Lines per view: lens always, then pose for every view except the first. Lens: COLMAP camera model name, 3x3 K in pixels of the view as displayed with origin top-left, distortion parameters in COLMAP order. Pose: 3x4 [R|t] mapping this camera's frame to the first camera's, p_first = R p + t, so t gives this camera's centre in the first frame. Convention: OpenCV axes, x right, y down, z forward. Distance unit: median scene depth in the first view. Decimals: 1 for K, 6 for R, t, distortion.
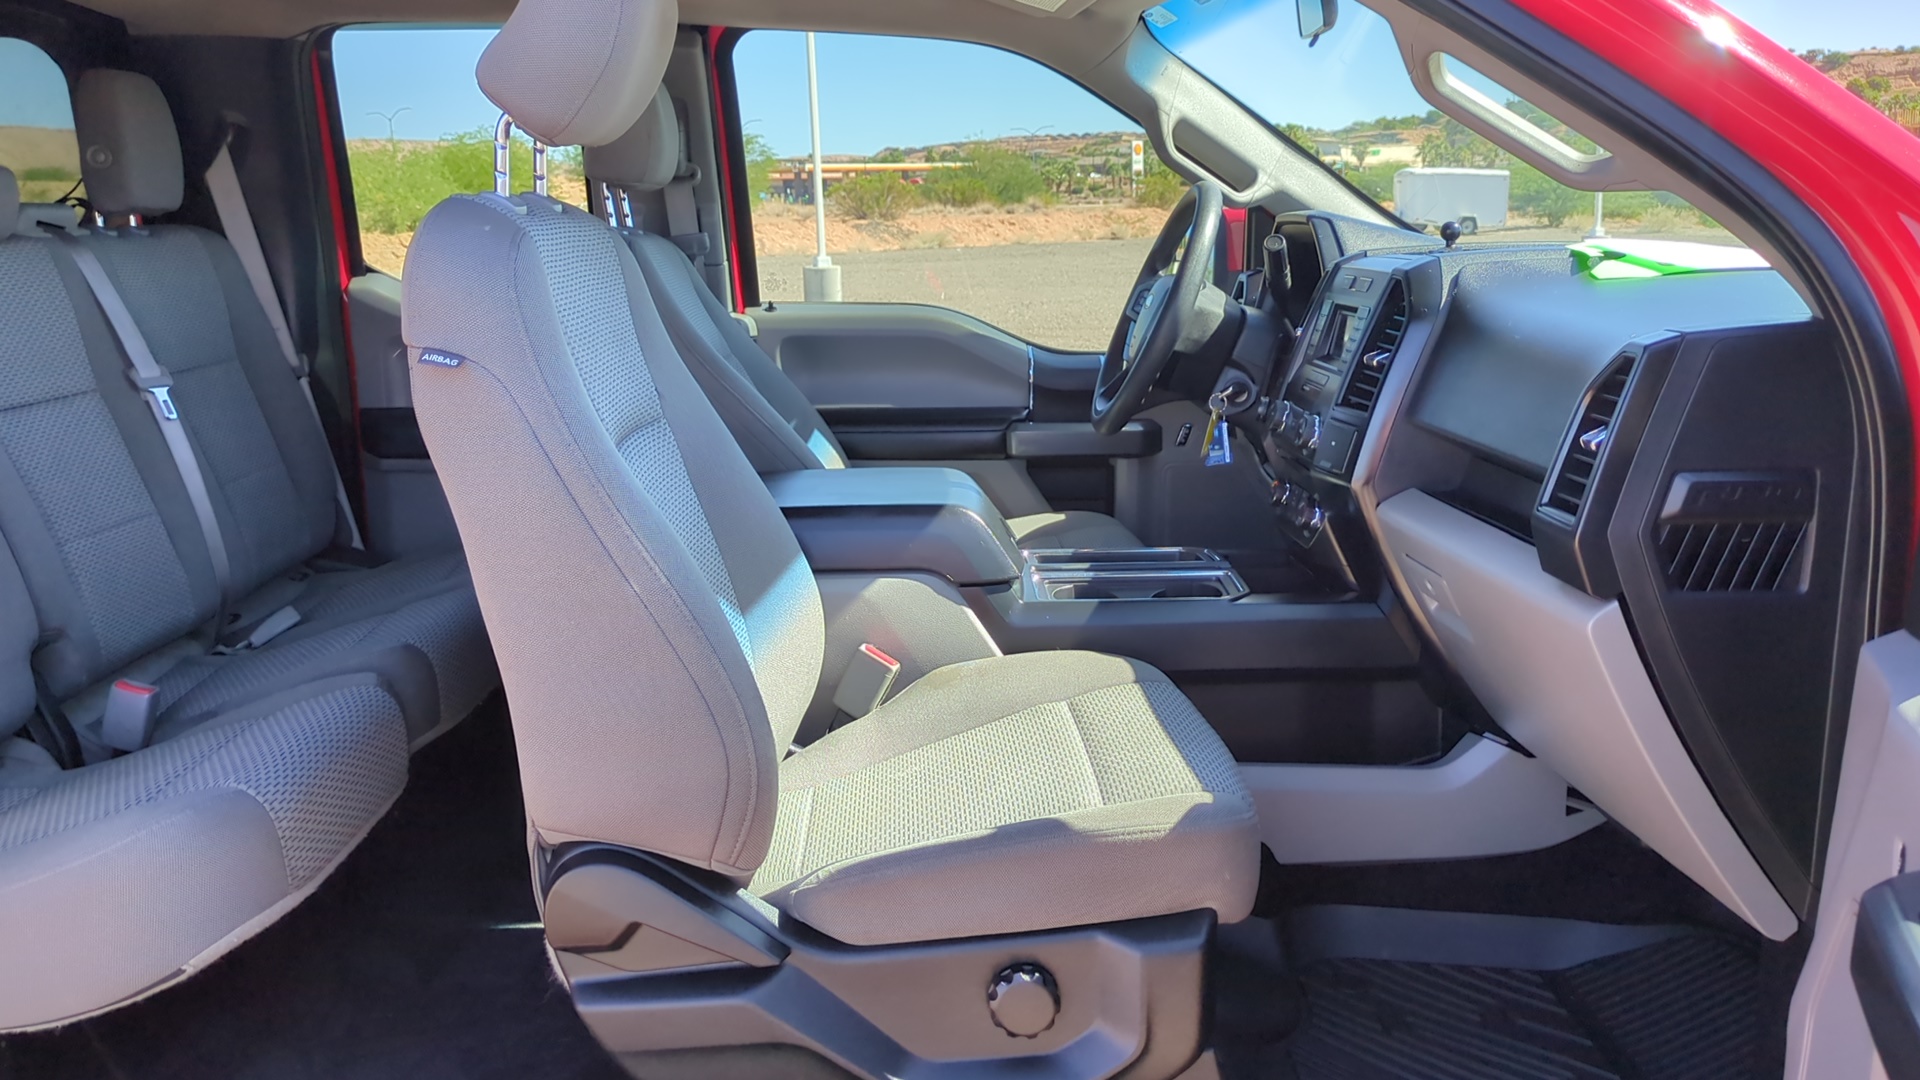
lens RADIAL K [[1641.6, 0, 972.4], [0, 1641.6, 532.6], [0, 0, 1]] dist [0.089038, -0.098137]
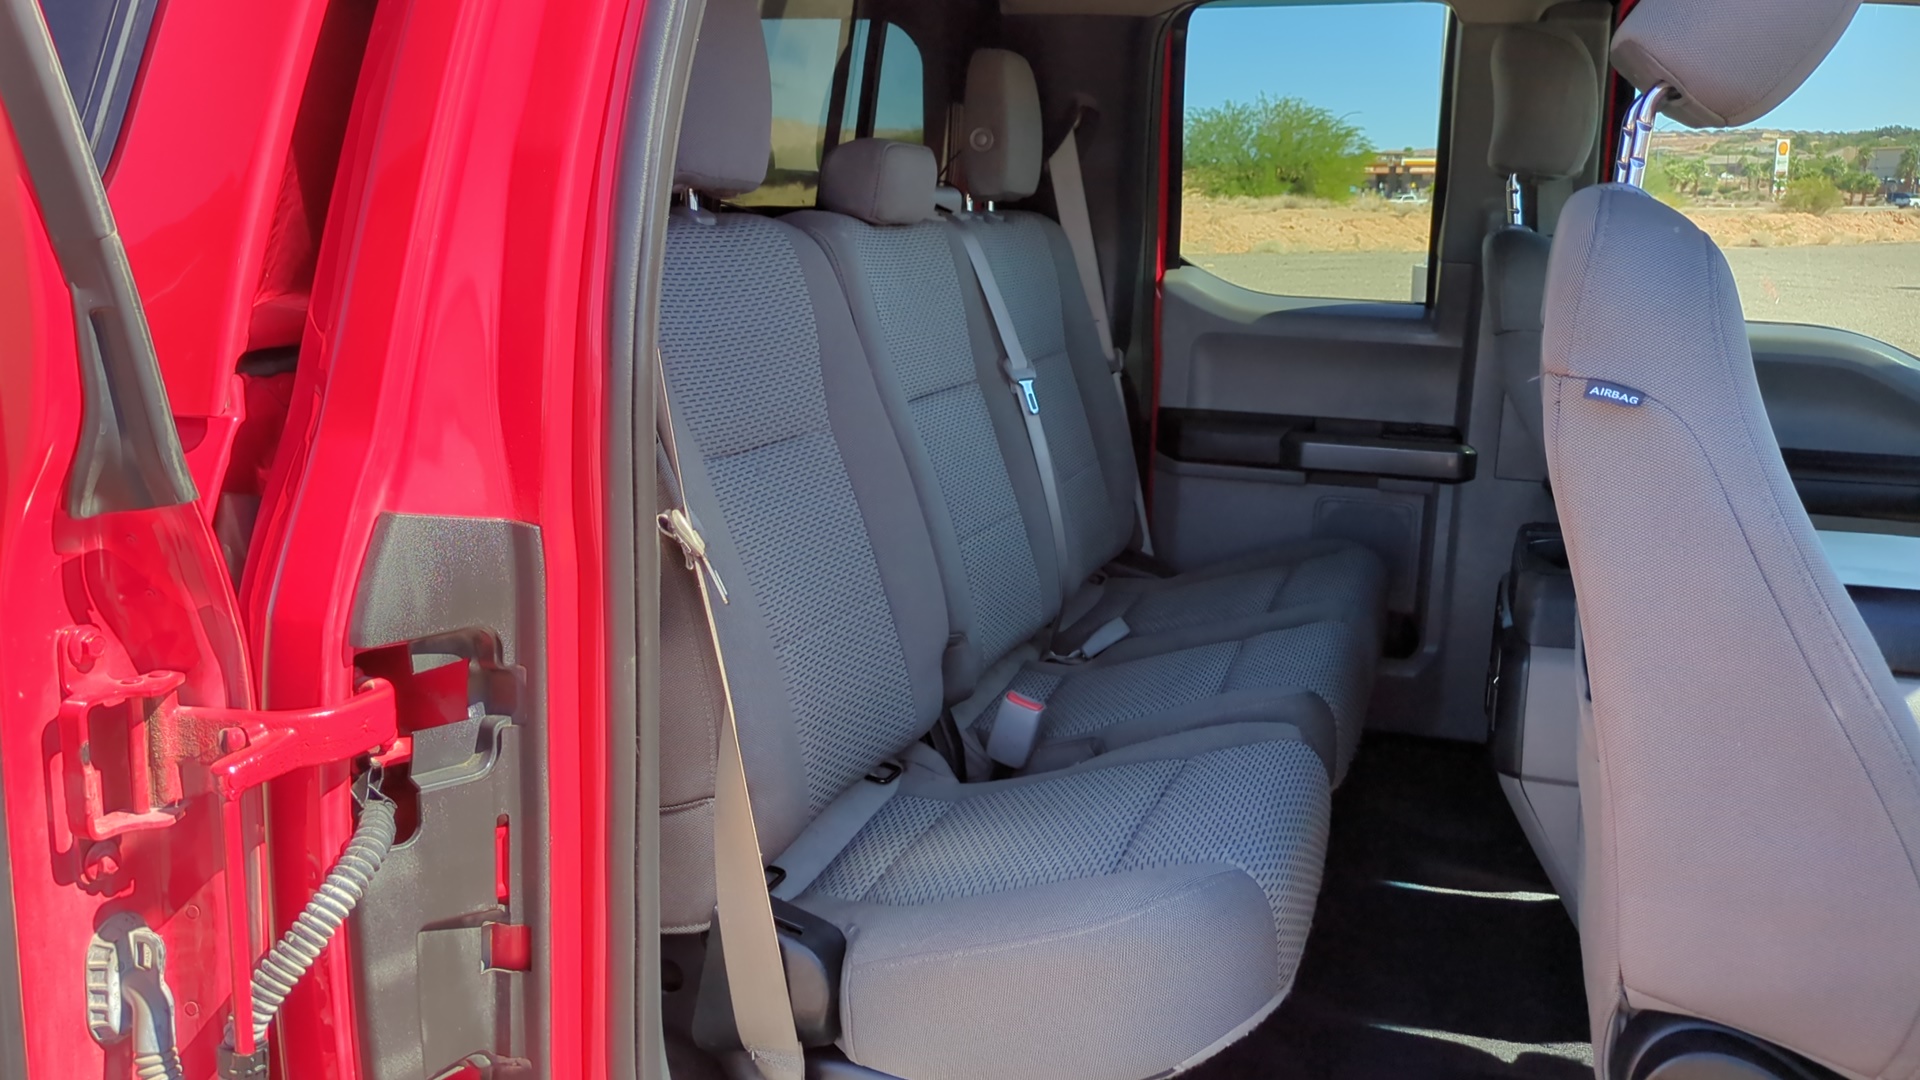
lens RADIAL K [[1606.4, 0, 961.6], [0, 1606.4, 536.3], [0, 0, 1]] dist [0.049783, -0.066229]
pose [[0.945694, 0.094180, -0.311114, -0.197933], [-0.090605, 0.995549, 0.025960, -0.015928], [0.312174, 0.003638, 0.950018, 0.094045]]
